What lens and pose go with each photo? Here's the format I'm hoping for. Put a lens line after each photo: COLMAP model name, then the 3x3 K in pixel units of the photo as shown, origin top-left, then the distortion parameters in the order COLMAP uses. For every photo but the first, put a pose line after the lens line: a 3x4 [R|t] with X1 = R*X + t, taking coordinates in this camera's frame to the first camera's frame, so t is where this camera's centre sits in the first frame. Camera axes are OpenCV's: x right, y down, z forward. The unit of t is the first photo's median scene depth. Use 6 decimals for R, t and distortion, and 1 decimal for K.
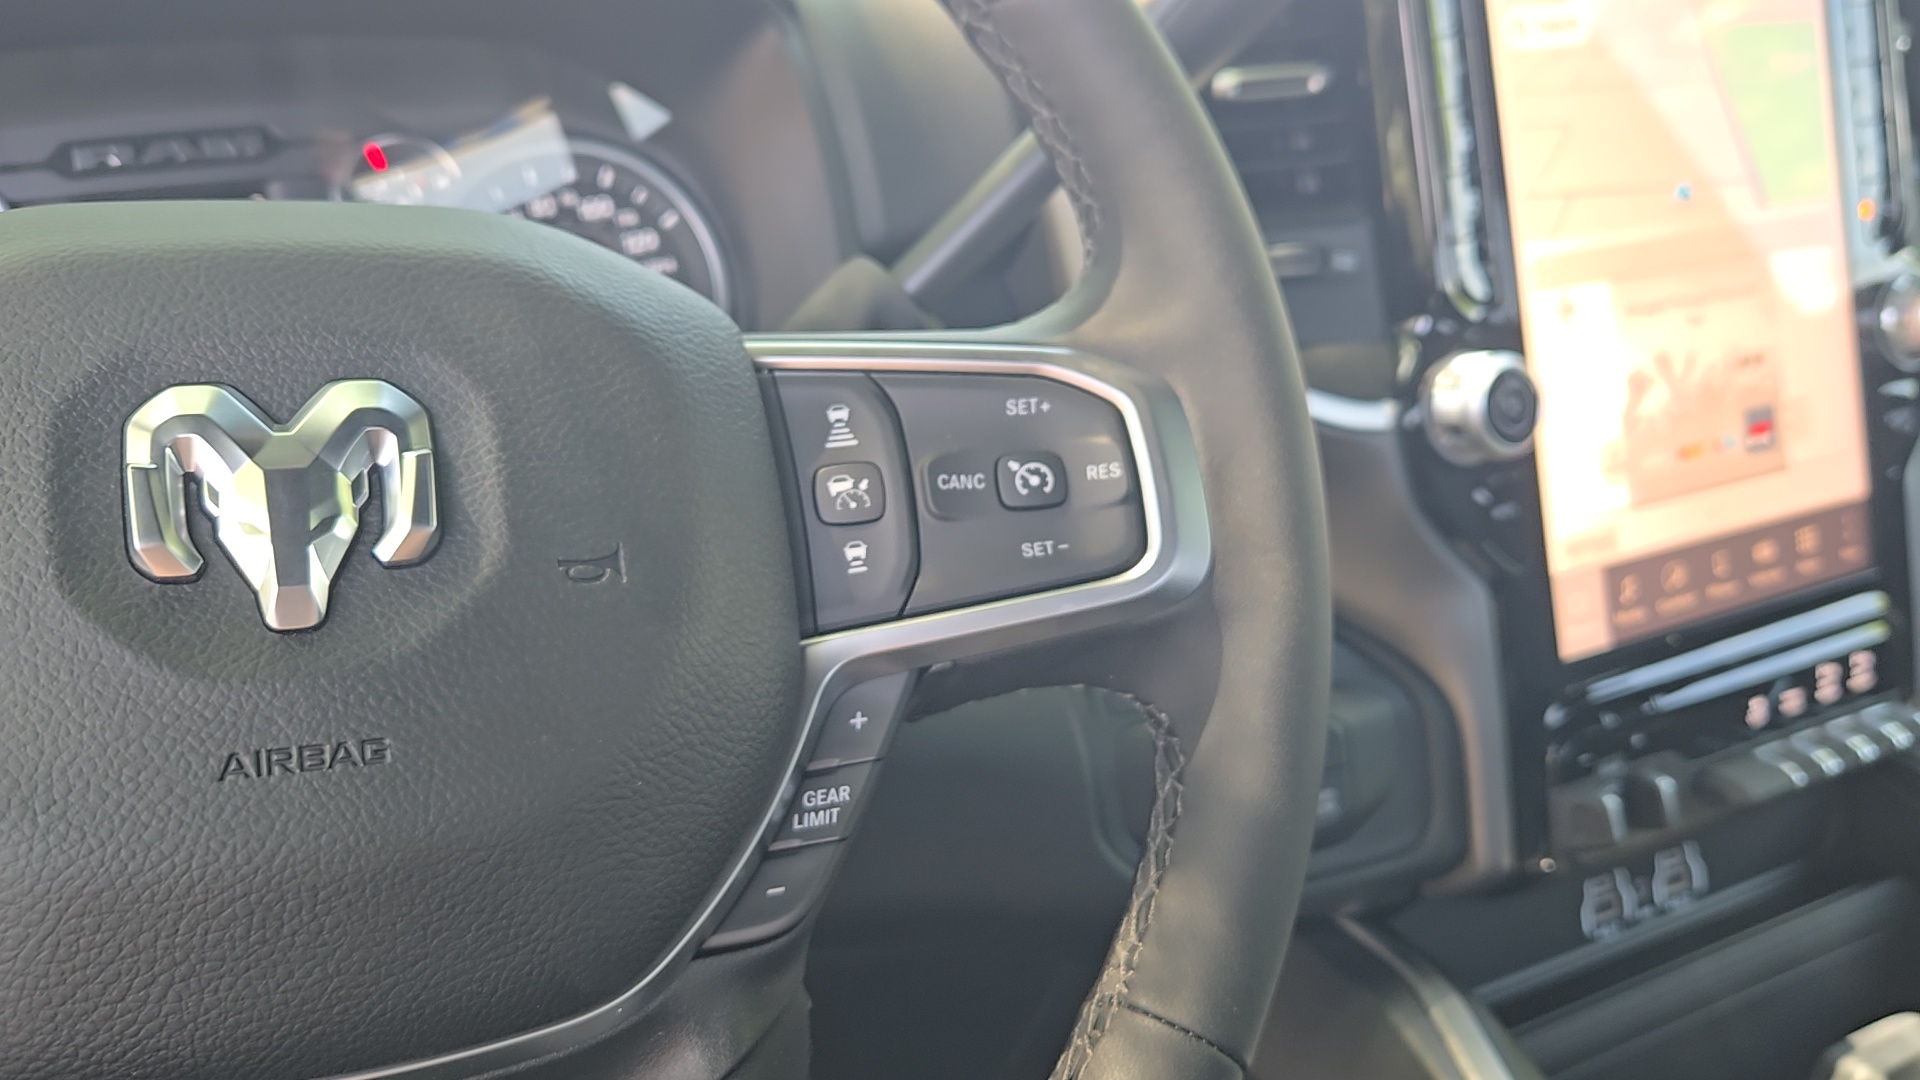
lens RADIAL K [[1606.2, 0, 954.8], [0, 1606.2, 532.1], [0, 0, 1]] dist [0.008753, -0.001890]
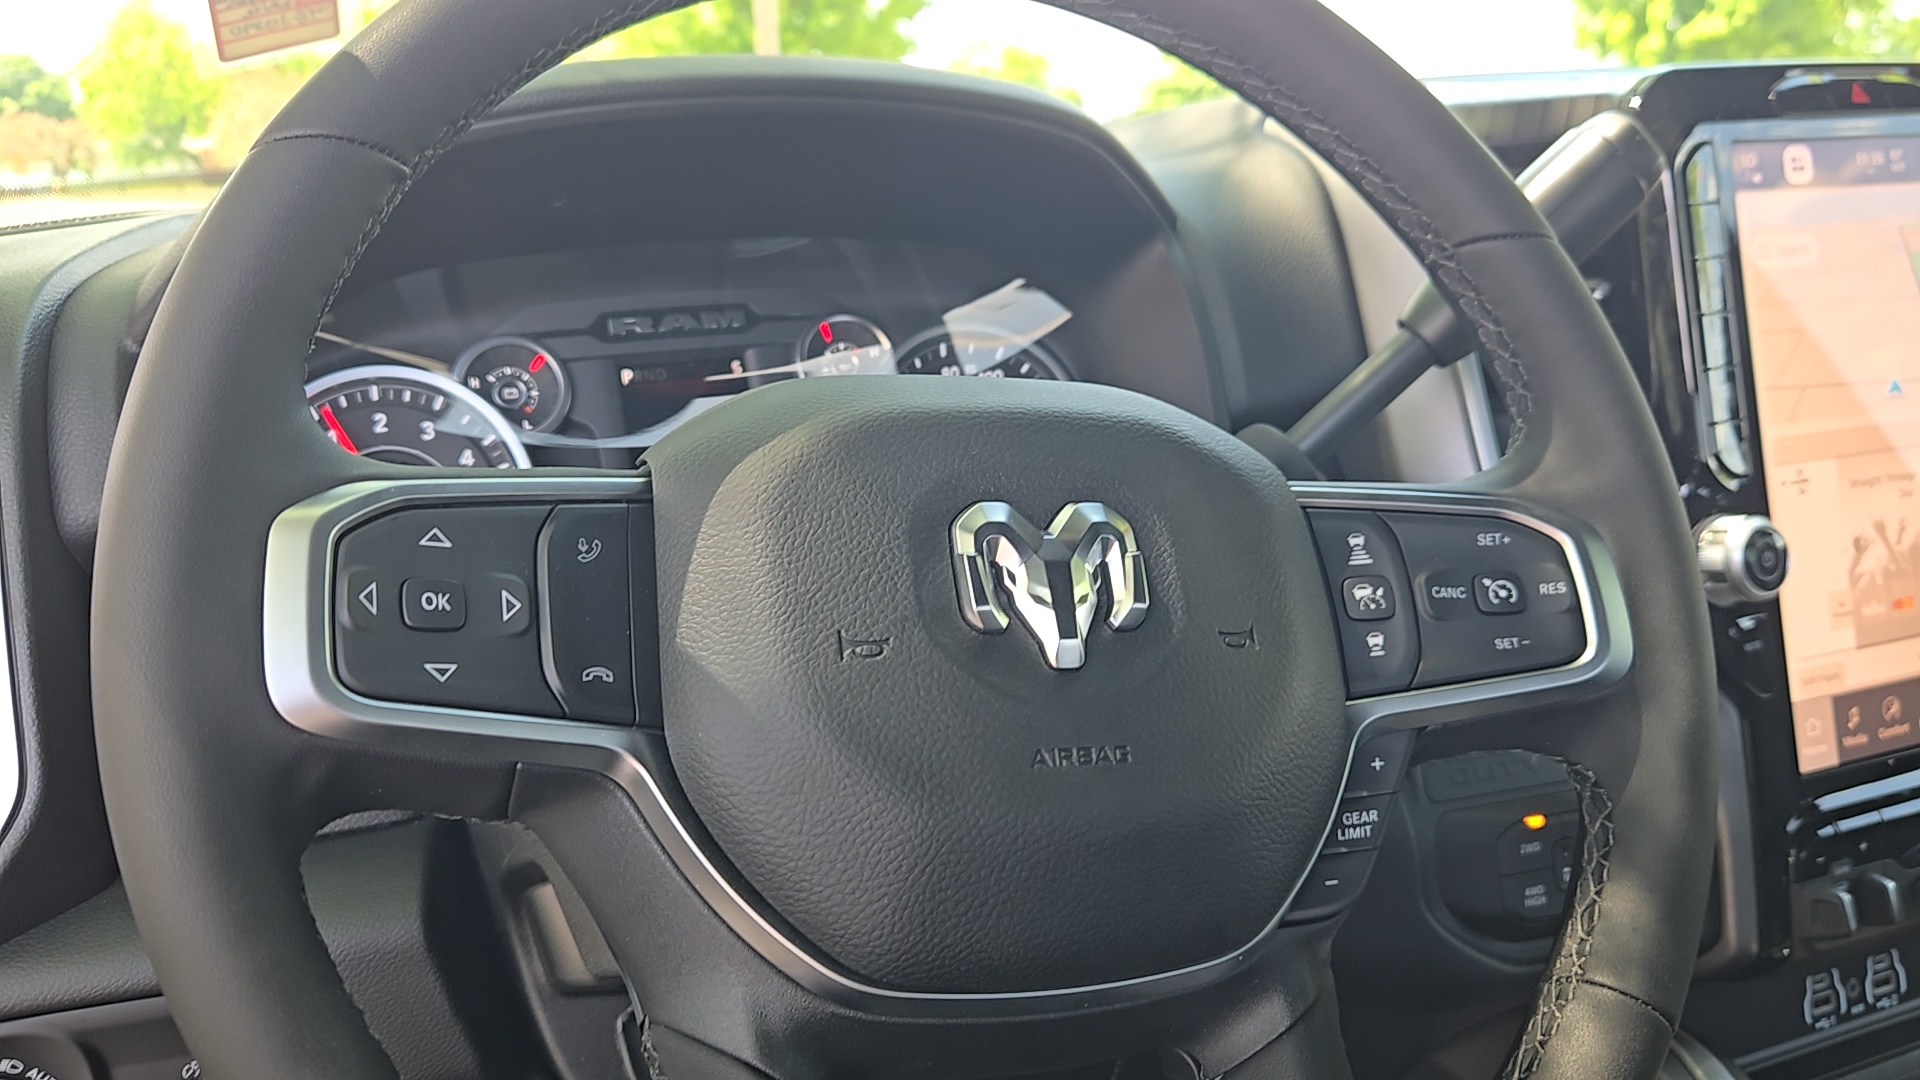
lens RADIAL K [[1606.2, 0, 954.8], [0, 1606.2, 532.1], [0, 0, 1]] dist [0.008753, -0.001890]
pose [[0.998925, 0.033072, -0.032482, -0.375415], [-0.035991, 0.994939, -0.093817, 0.061565], [0.029215, 0.094885, 0.995059, -0.383582]]
